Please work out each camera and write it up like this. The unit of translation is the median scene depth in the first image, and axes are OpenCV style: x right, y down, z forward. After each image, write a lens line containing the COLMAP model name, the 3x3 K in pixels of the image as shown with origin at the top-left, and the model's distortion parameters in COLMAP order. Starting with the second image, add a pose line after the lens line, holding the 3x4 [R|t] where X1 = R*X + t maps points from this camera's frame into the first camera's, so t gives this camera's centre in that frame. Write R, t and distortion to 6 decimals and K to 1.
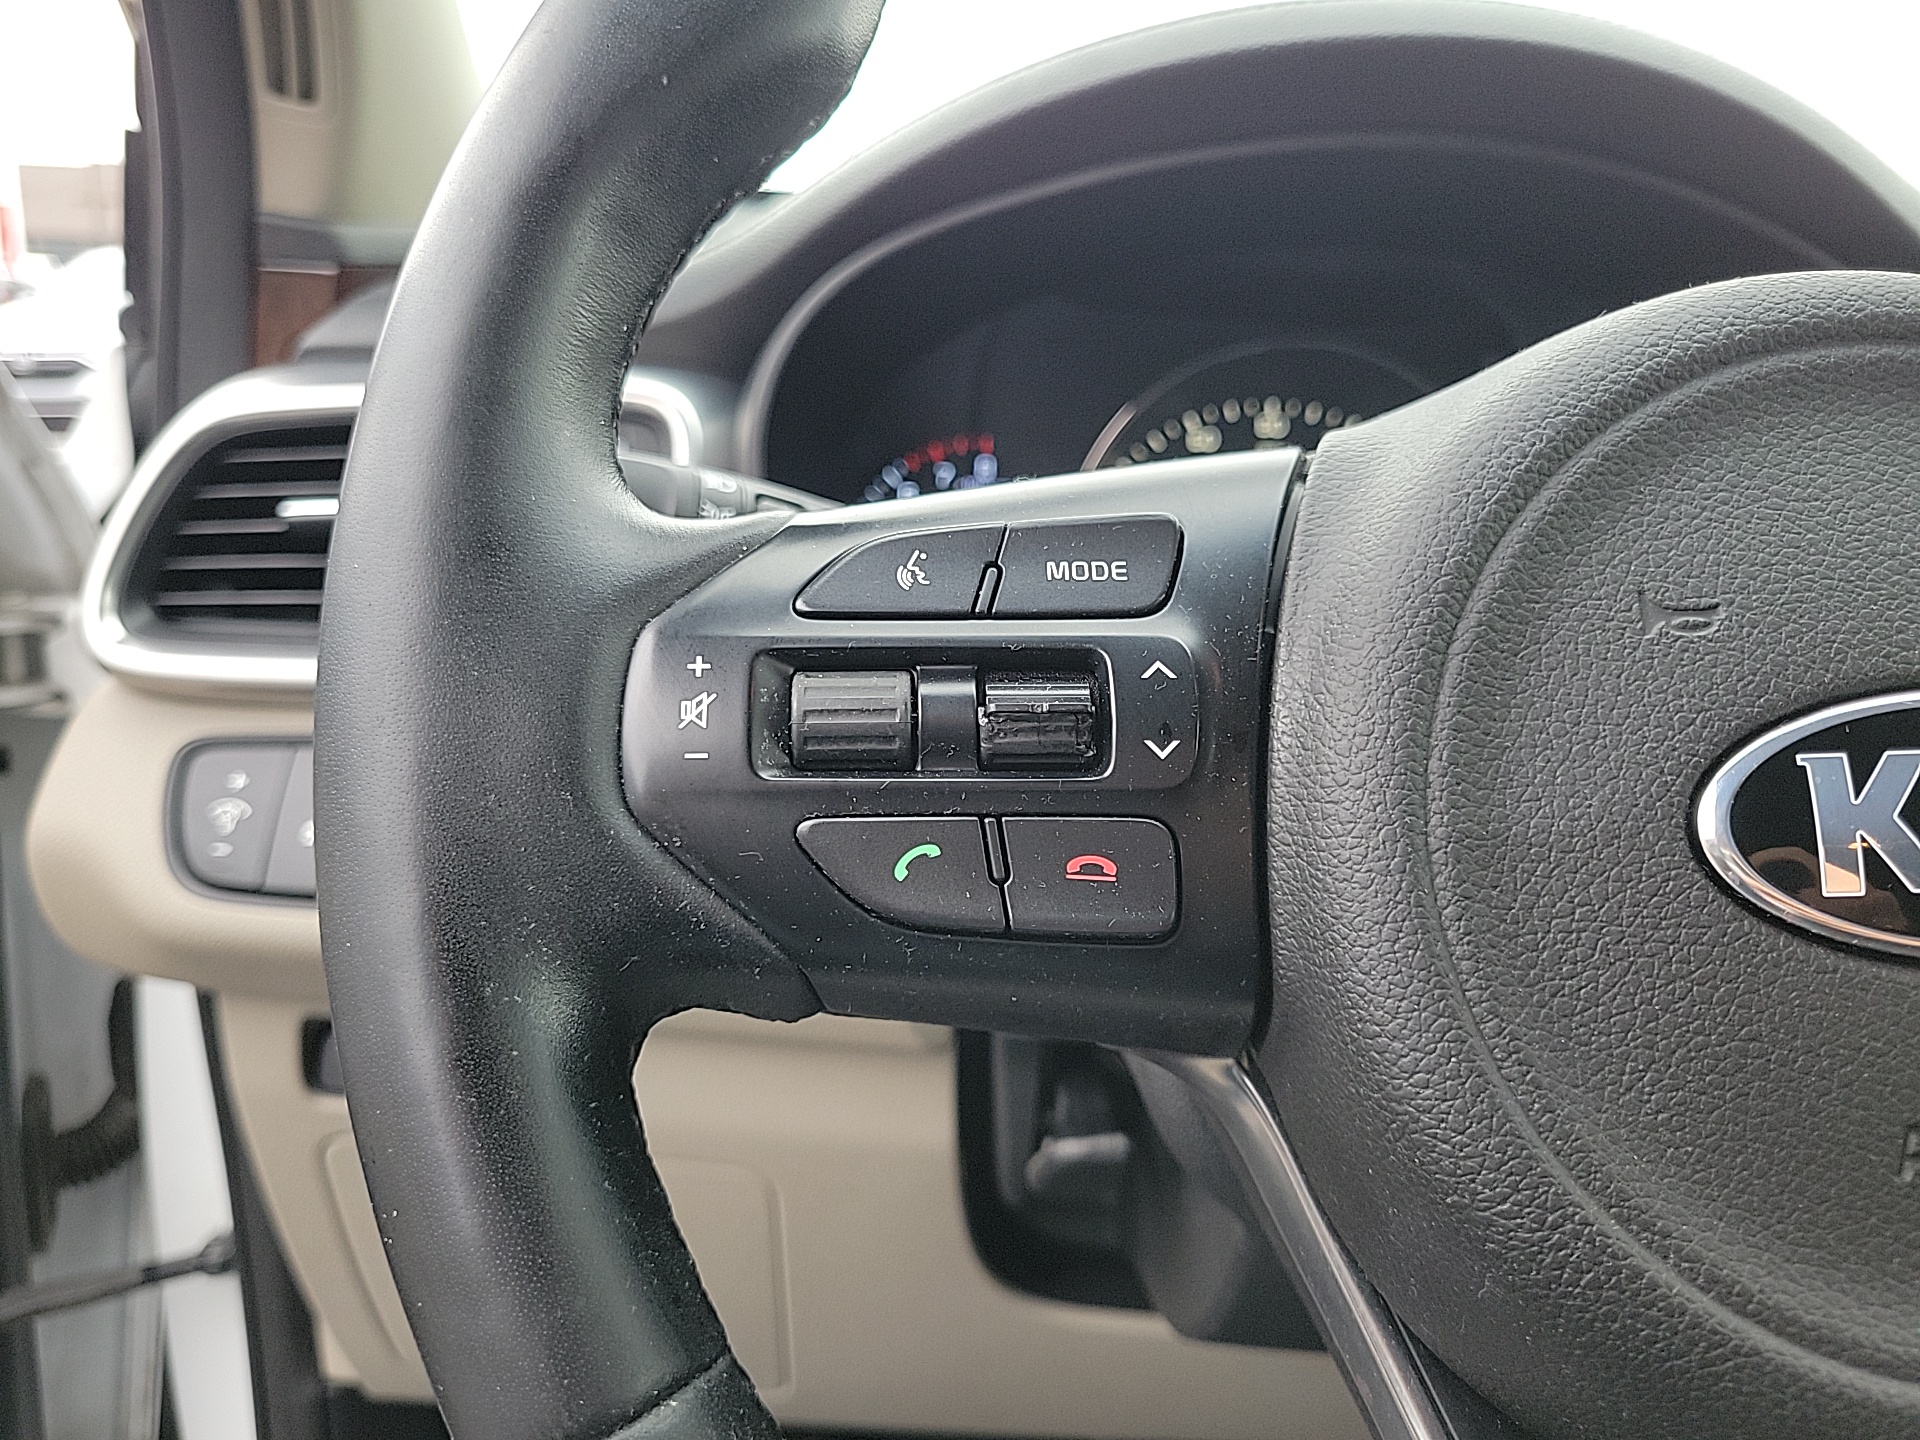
lens RADIAL K [[1456.6, 0, 993.2], [0, 1456.6, 693.4], [0, 0, 1]] dist [0.042463, -0.033313]
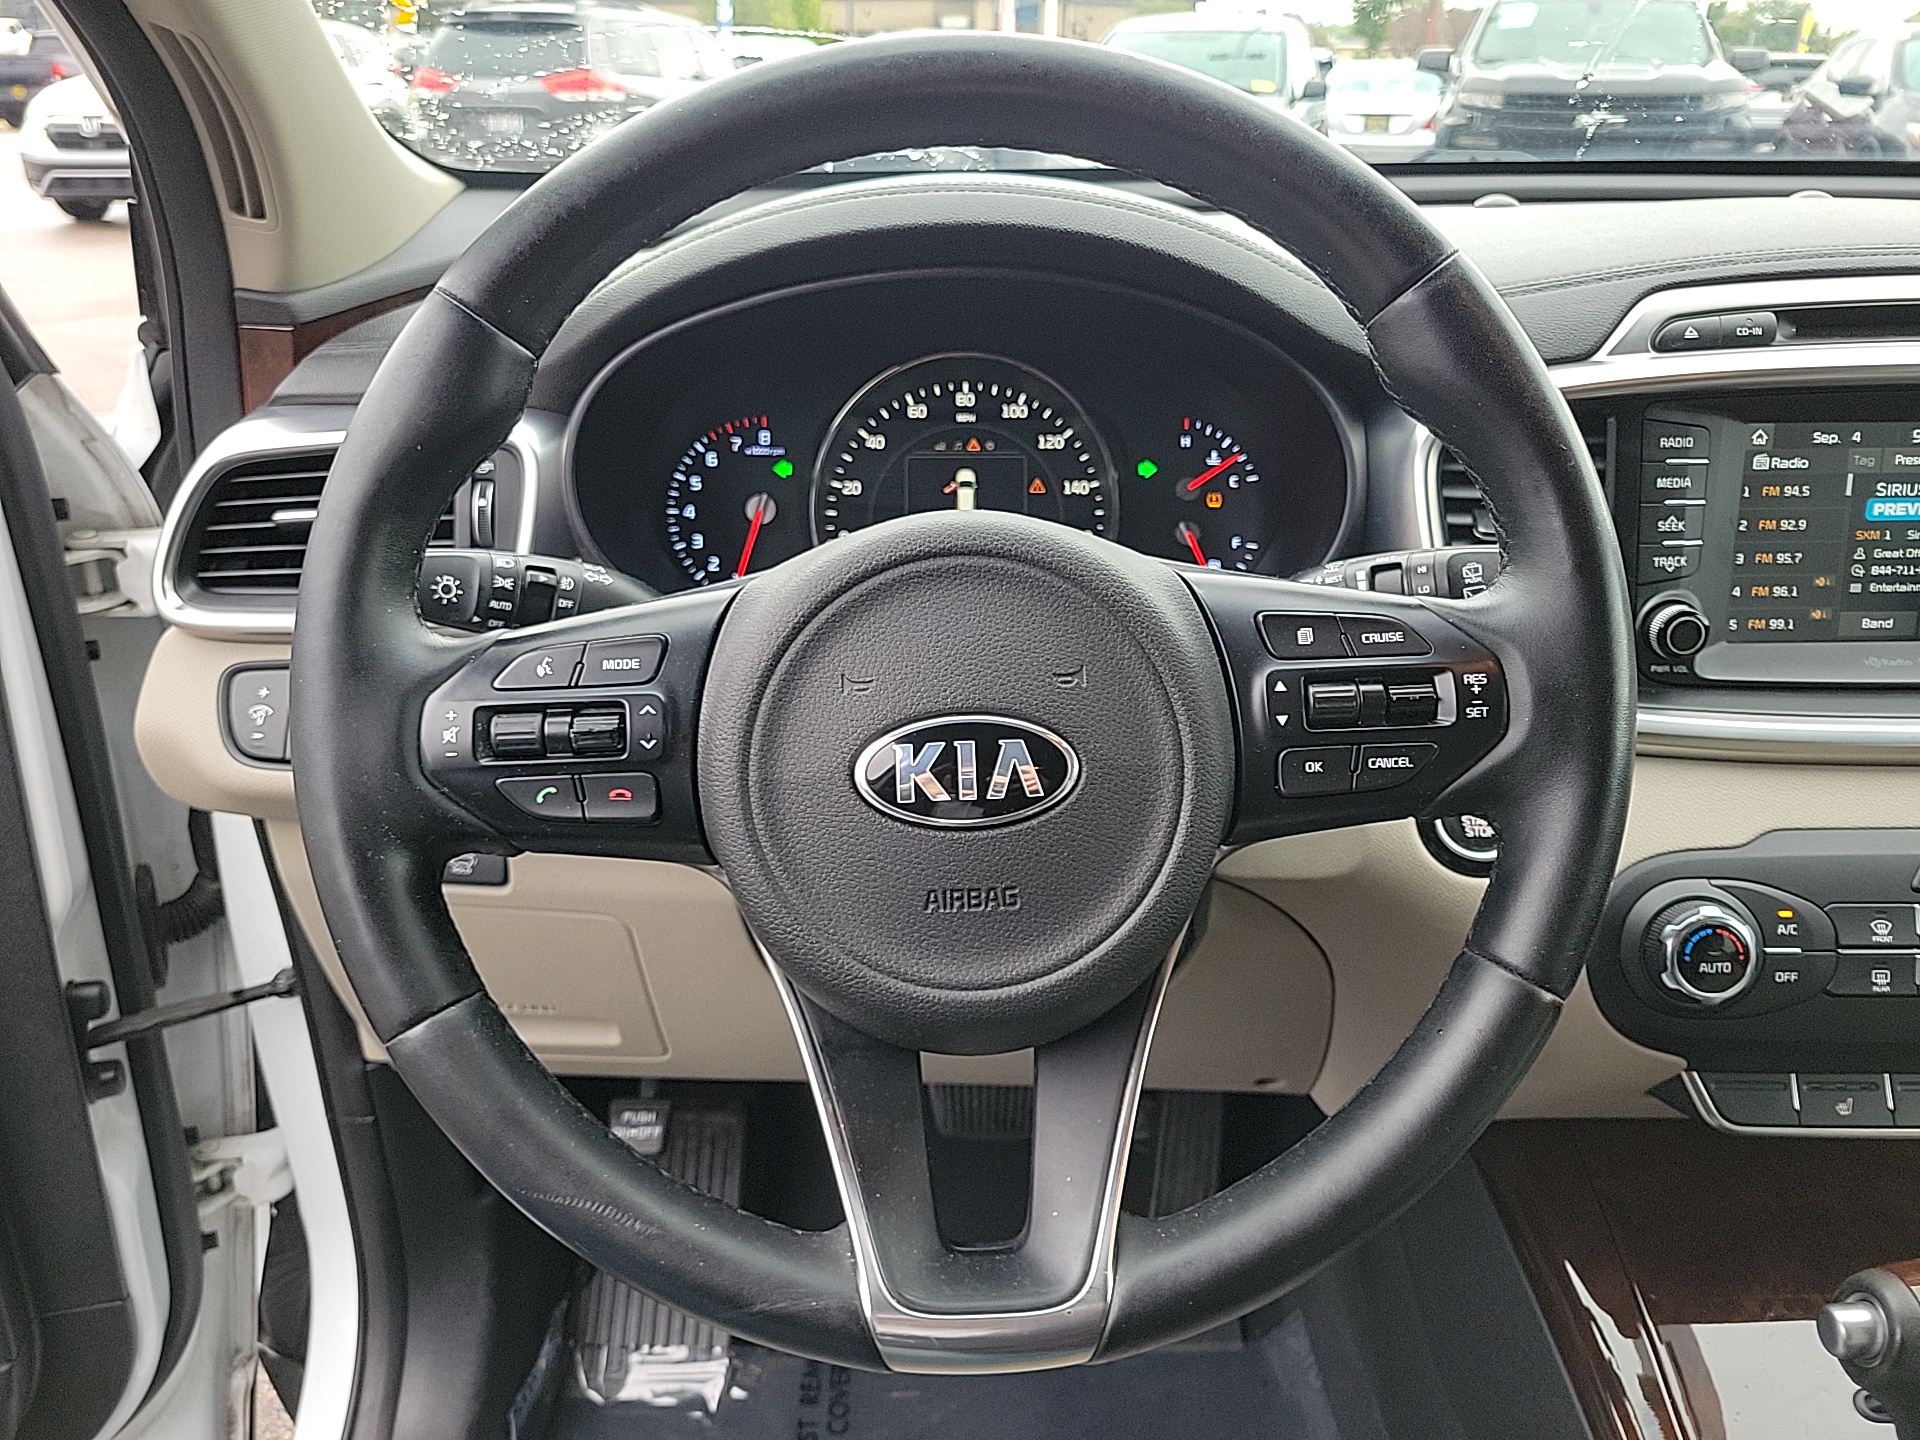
lens RADIAL K [[1456.6, 0, 974.8], [0, 1456.6, 723.7], [0, 0, 1]] dist [0.042463, -0.033313]
pose [[0.999241, -0.025985, -0.029033, 0.290112], [0.030450, 0.985689, 0.165802, -0.150964], [0.024309, -0.166560, 0.985732, -0.534615]]
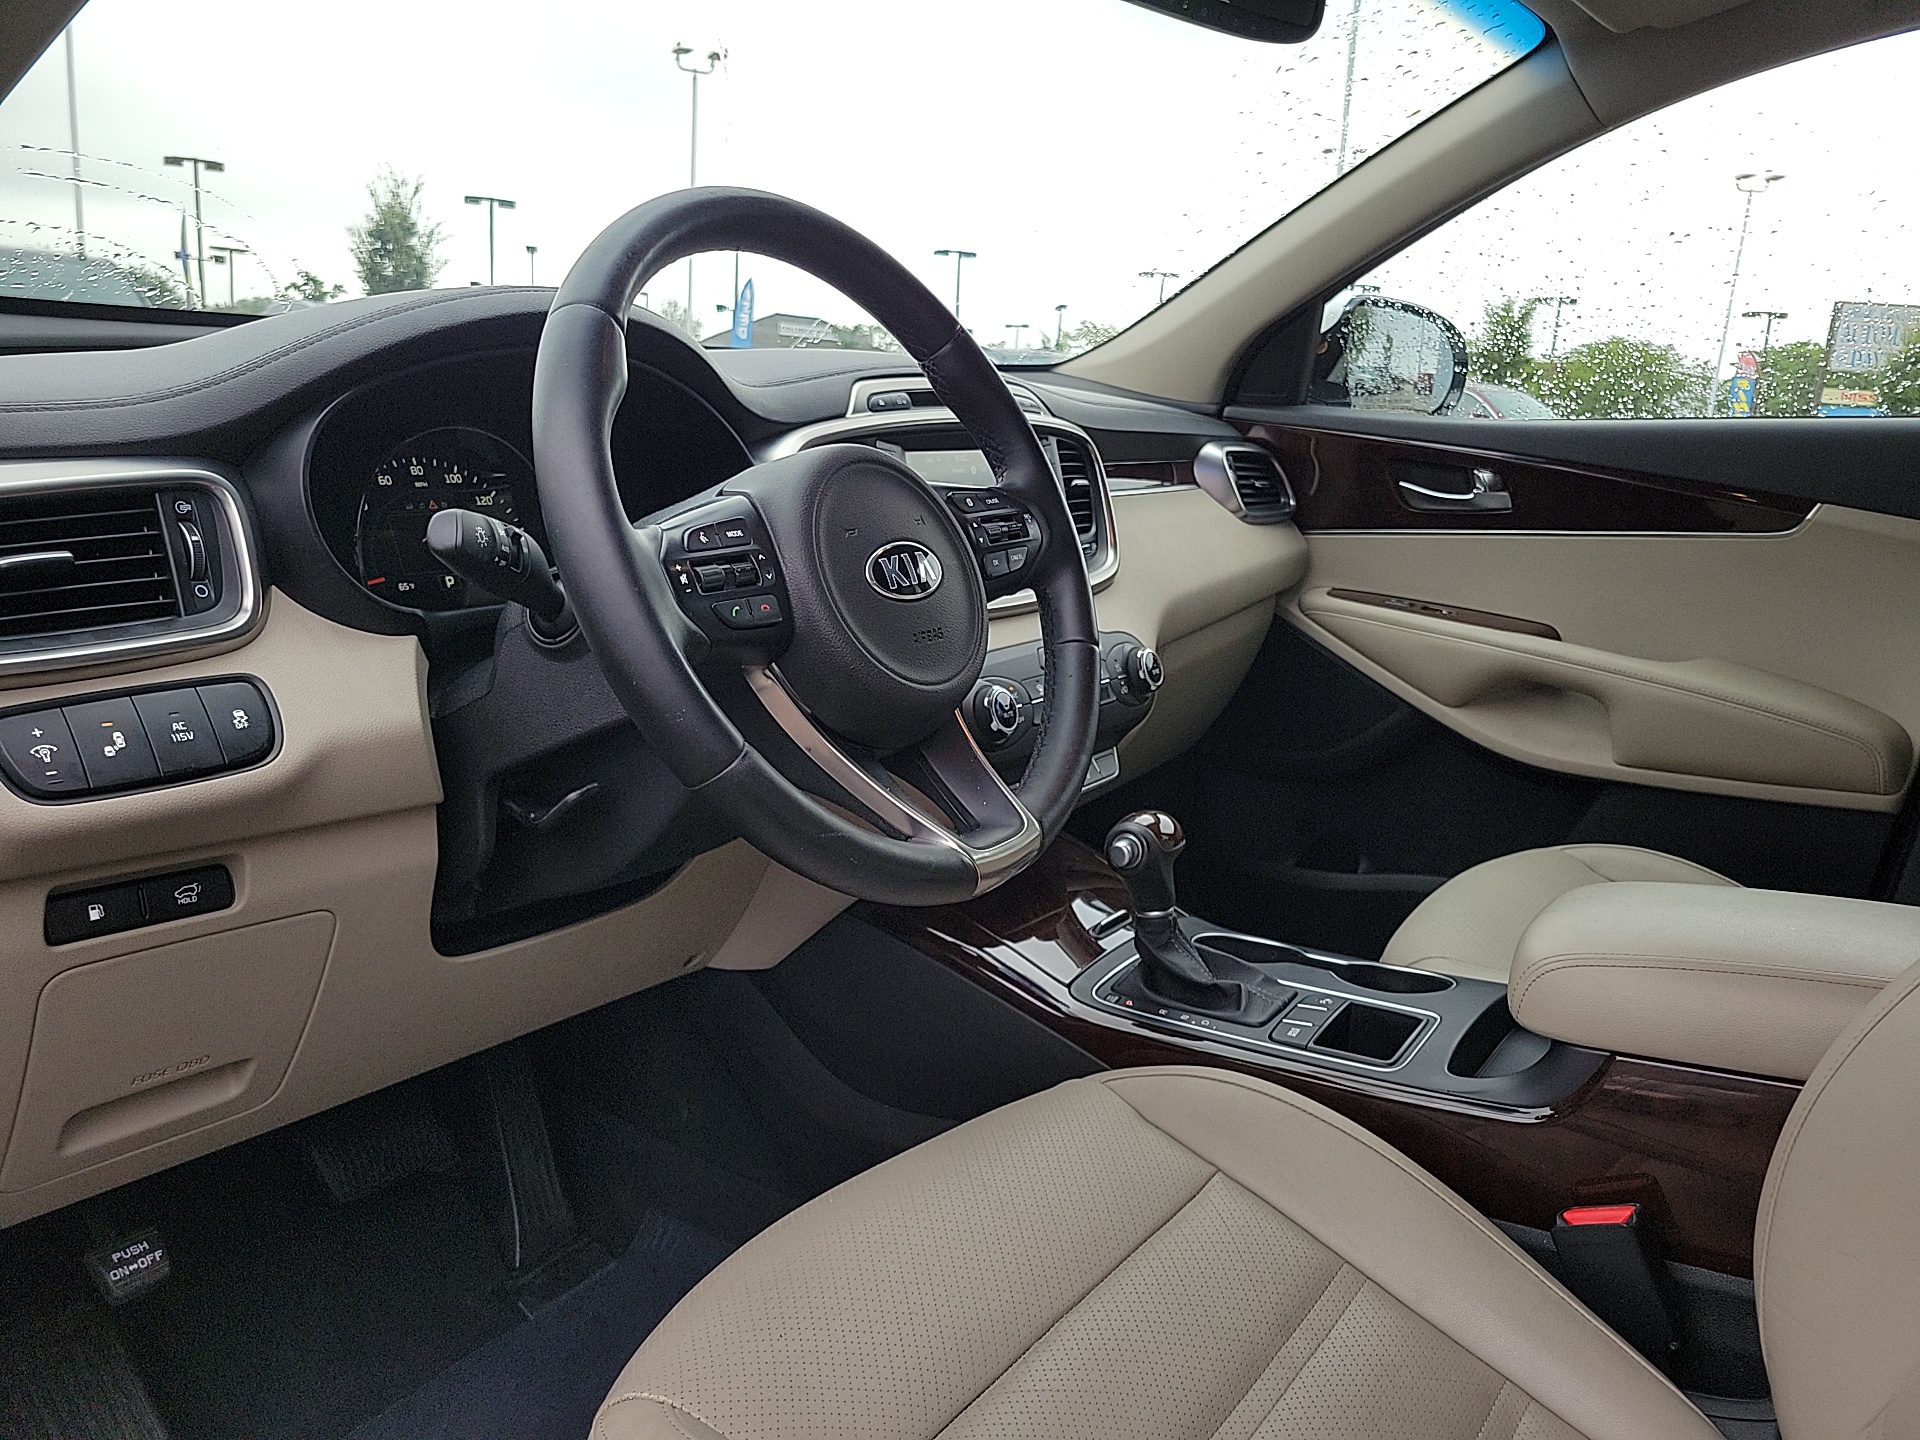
lens RADIAL K [[1456.6, 0, 976.4], [0, 1456.6, 734.3], [0, 0, 1]] dist [0.042463, -0.033313]
pose [[0.588243, -0.197612, 0.784168, -1.083367], [0.175501, 0.977769, 0.114748, 0.040052], [-0.789411, 0.070123, 0.609847, -0.730547]]
